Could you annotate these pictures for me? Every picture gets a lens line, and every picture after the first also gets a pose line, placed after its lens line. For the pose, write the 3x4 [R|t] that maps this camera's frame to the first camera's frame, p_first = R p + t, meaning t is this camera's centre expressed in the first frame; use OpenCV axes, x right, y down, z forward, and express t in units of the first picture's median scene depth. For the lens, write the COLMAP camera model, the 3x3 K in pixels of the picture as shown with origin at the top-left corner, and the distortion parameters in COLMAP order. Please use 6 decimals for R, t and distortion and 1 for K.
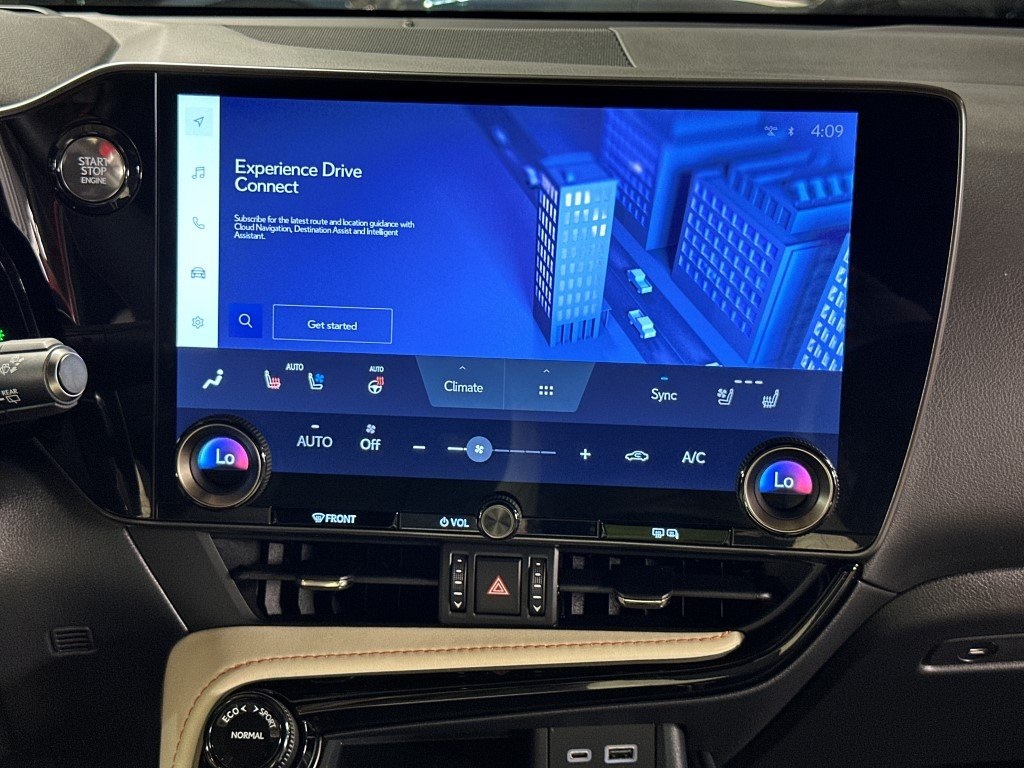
lens RADIAL K [[1437.6, 0, 506.9], [0, 1437.6, 372.7], [0, 0, 1]] dist [0.188536, -0.411344]
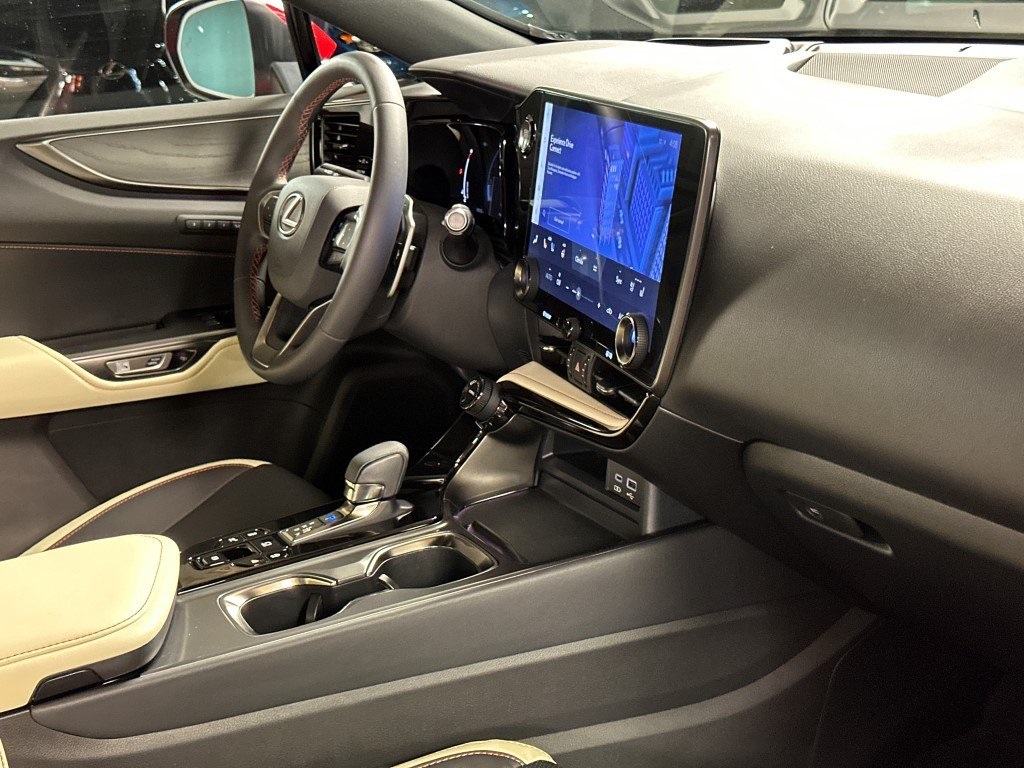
lens RADIAL K [[1437.6, 0, 506.9], [0, 1437.6, 372.7], [0, 0, 1]] dist [0.188536, -0.411344]
pose [[0.384733, 0.222973, -0.895692, 1.697247], [-0.188669, 0.968893, 0.160155, -0.135239], [0.903540, 0.107372, 0.414833, 0.122584]]
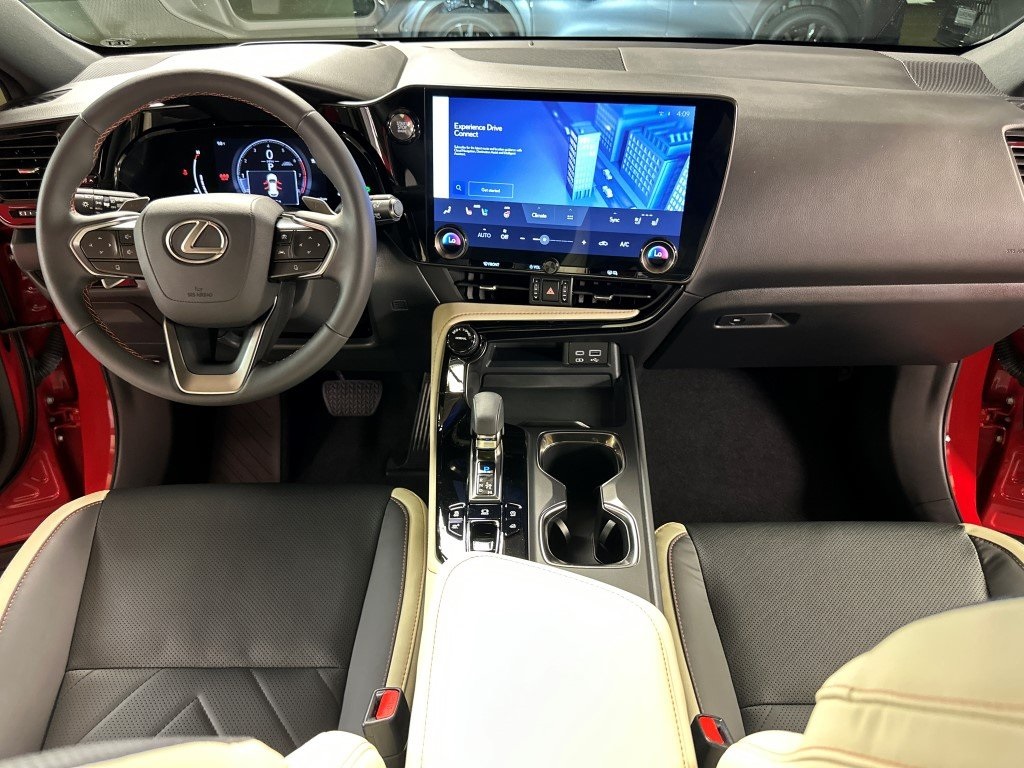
lens RADIAL K [[711.6, 0, 519.3], [0, 711.6, 383.7], [0, 0, 1]] dist [0.147476, -0.273144]
pose [[0.994136, 0.042898, -0.099263, 0.077828], [-0.015869, 0.965884, 0.258488, -0.031559], [0.106965, -0.255397, 0.960901, -0.355623]]
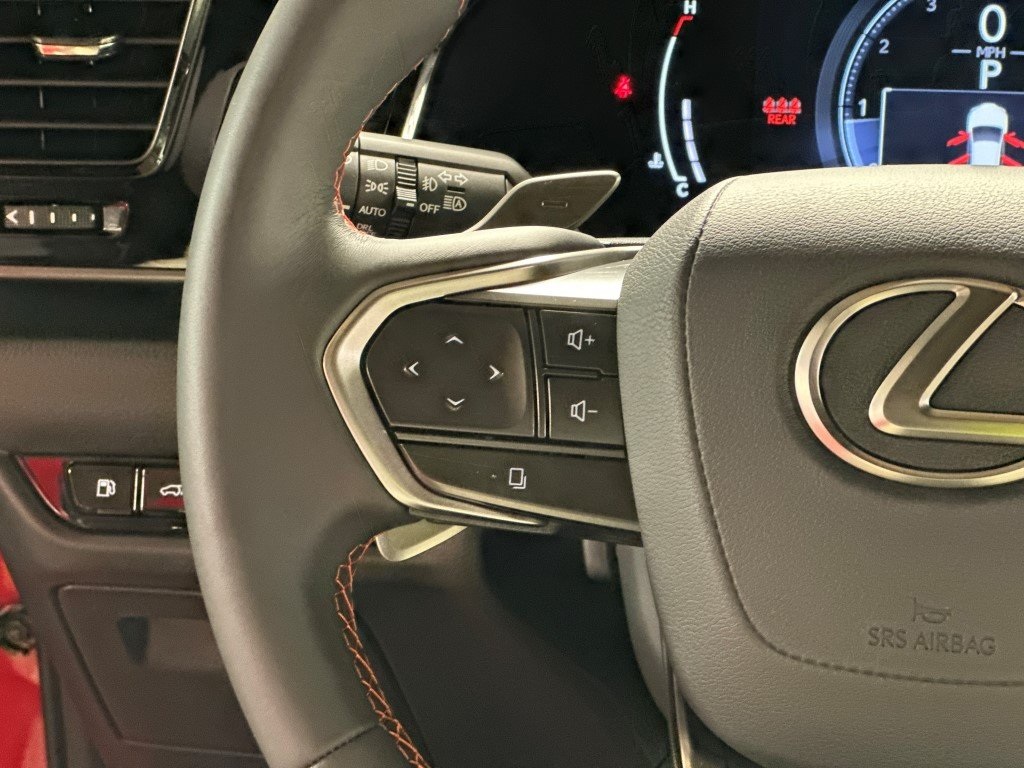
lens RADIAL K [[2310.9, 0, 512.0], [0, 2310.9, 384.0], [0, 0, 1]] dist [0.152650, -0.135703]
pose [[0.949754, 0.078221, -0.303065, -0.455179], [-0.057563, 0.995405, 0.076523, 0.006401], [0.307658, -0.055232, 0.949893, -0.011385]]
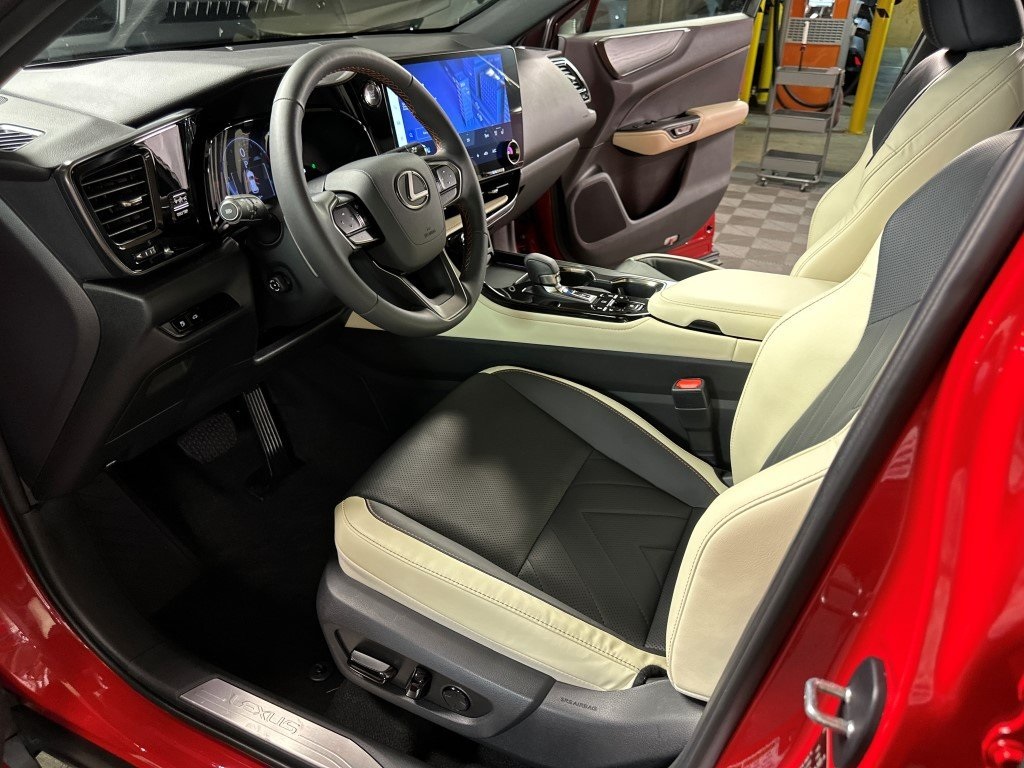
lens RADIAL K [[737.3, 0, 510.5], [0, 737.3, 390.1], [0, 0, 1]] dist [0.143649, -0.325933]
pose [[0.505572, -0.427259, 0.749565, -1.649445], [0.256197, 0.903932, 0.342448, -0.036856], [-0.823869, 0.018905, 0.566465, -0.184891]]
